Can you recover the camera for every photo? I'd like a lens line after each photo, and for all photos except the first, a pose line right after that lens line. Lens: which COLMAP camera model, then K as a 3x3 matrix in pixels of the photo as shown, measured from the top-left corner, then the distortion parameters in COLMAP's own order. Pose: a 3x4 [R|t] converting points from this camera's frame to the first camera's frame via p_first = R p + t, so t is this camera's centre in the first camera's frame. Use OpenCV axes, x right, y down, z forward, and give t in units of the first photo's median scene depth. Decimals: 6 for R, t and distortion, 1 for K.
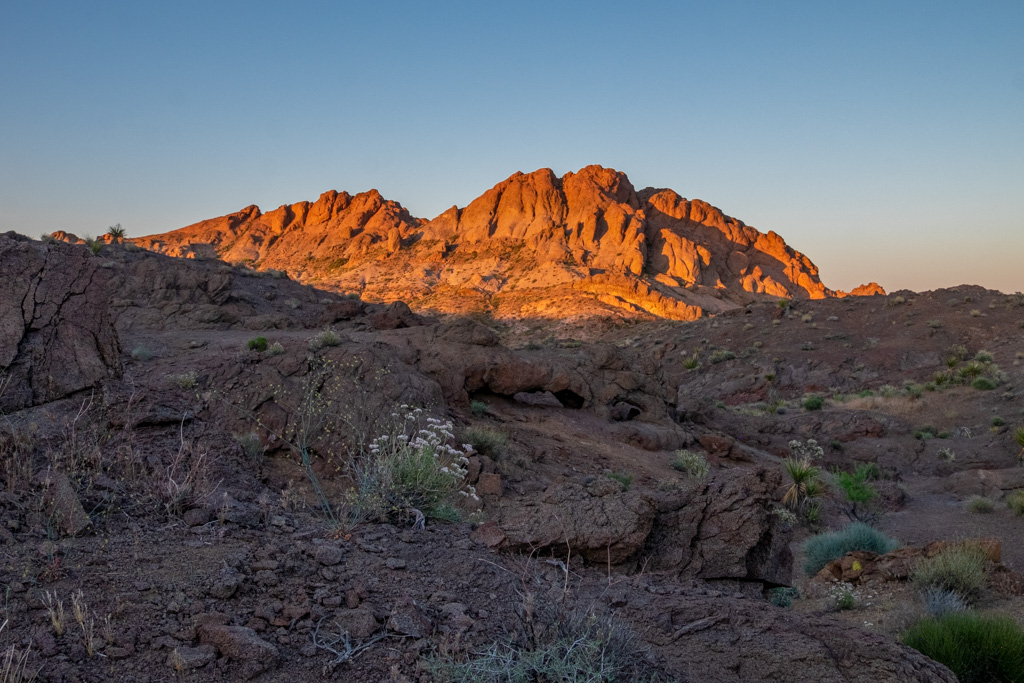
lens RADIAL K [[1153.8, 0, 512.0], [0, 1153.8, 341.5], [0, 0, 1]] dist [-0.014096, -0.004027]
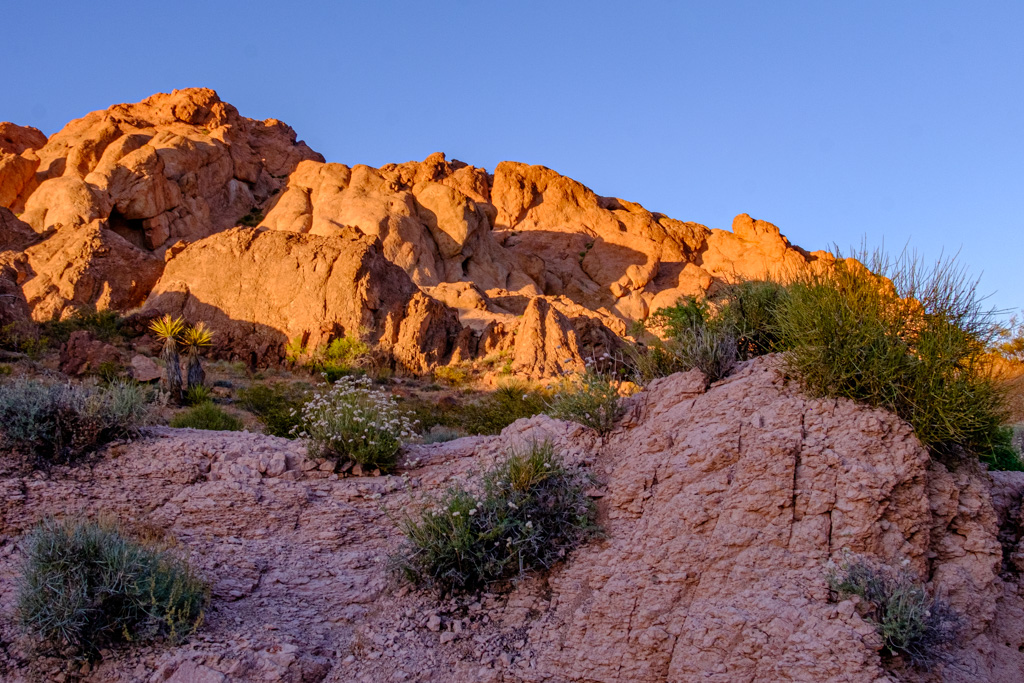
lens RADIAL K [[1066.9, 0, 512.0], [0, 1066.9, 341.5], [0, 0, 1]] dist [0.001559, 0.000578]
pose [[0.974520, -0.213864, -0.067622, 0.210925], [0.189016, 0.945326, -0.265766, 0.027176], [0.120763, 0.246213, 0.961663, 0.841581]]
